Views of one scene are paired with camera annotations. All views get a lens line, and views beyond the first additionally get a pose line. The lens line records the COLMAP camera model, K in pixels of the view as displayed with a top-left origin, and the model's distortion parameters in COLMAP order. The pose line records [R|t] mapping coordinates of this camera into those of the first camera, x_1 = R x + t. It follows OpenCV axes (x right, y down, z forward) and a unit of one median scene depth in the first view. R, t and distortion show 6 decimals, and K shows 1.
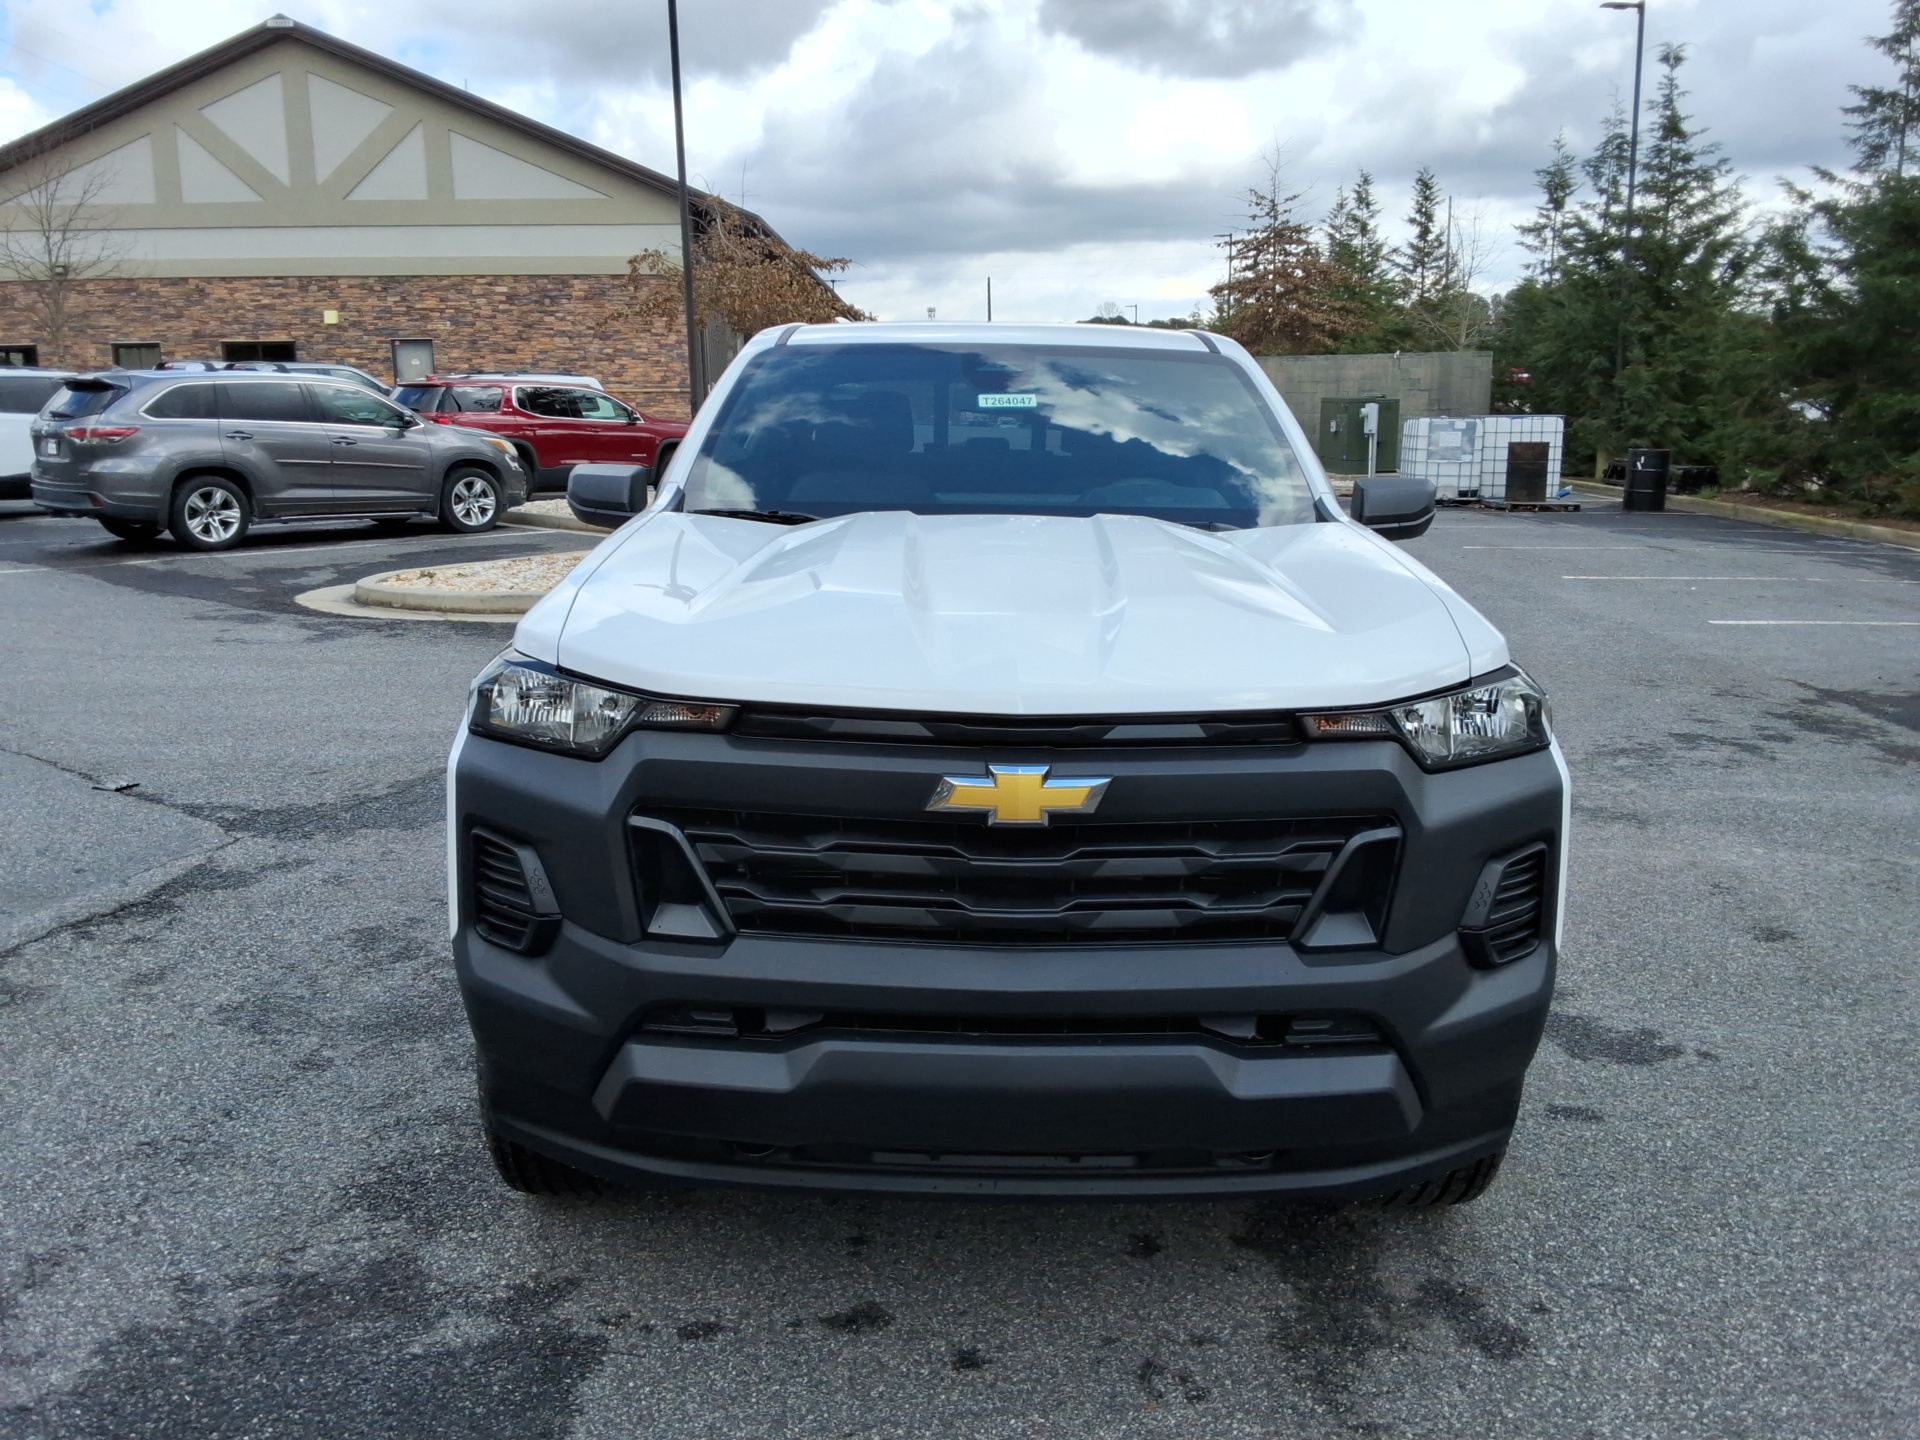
lens RADIAL K [[1542.5, 0, 973.3], [0, 1542.5, 689.8], [0, 0, 1]] dist [0.101396, -0.158298]
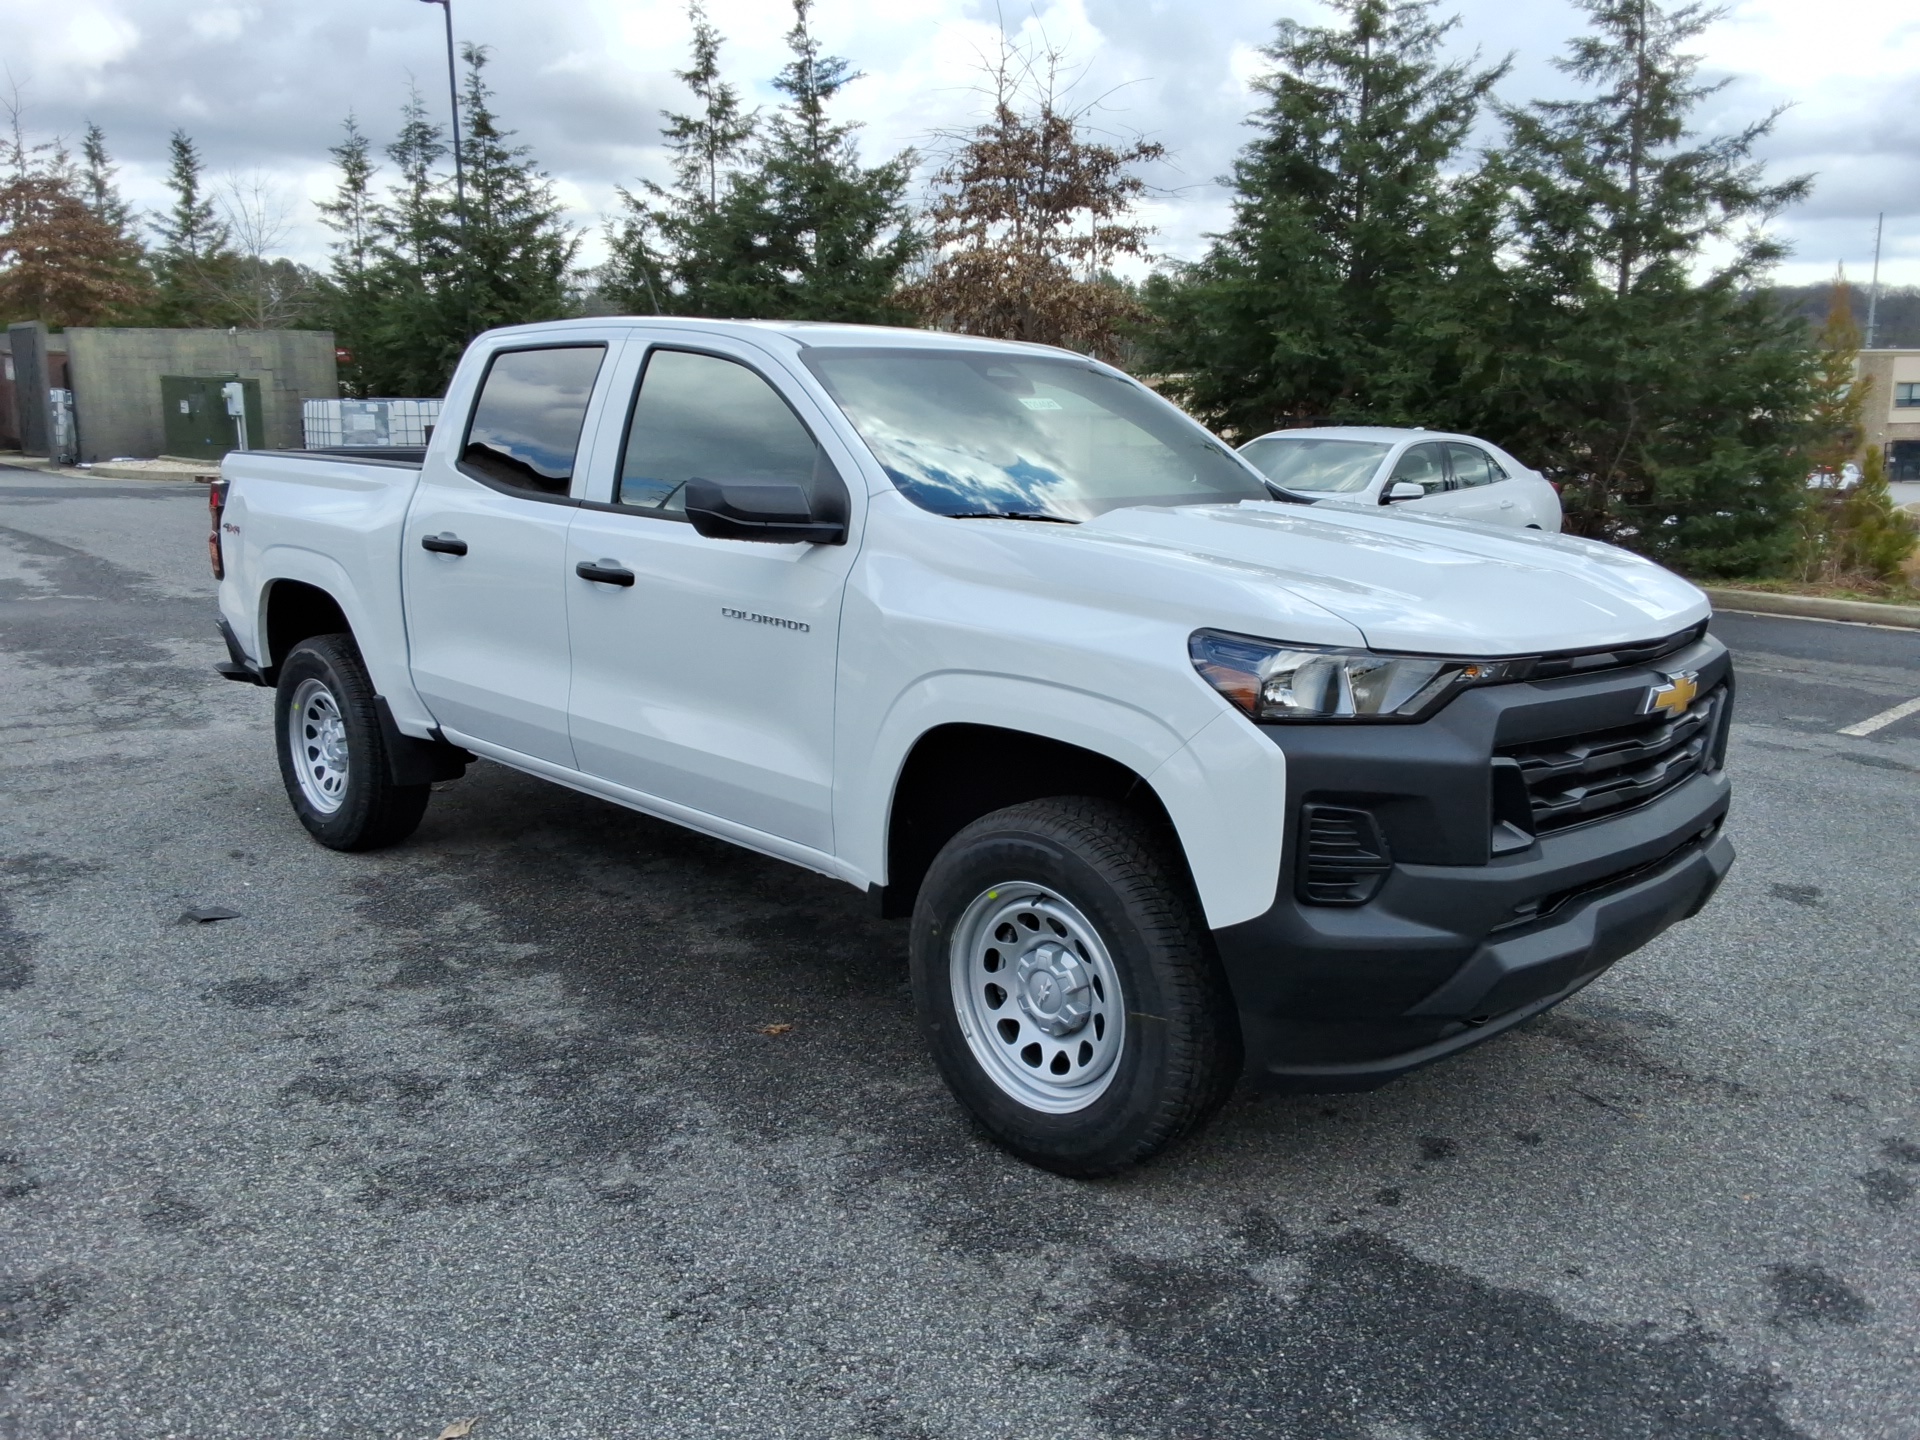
lens RADIAL K [[1542.5, 0, 977.4], [0, 1542.5, 688.7], [0, 0, 1]] dist [0.101396, -0.158298]
pose [[0.702993, -0.129292, 0.699345, -0.129693], [0.121082, 0.990739, 0.061450, -0.009215], [-0.700814, 0.041479, 0.712138, 0.039609]]
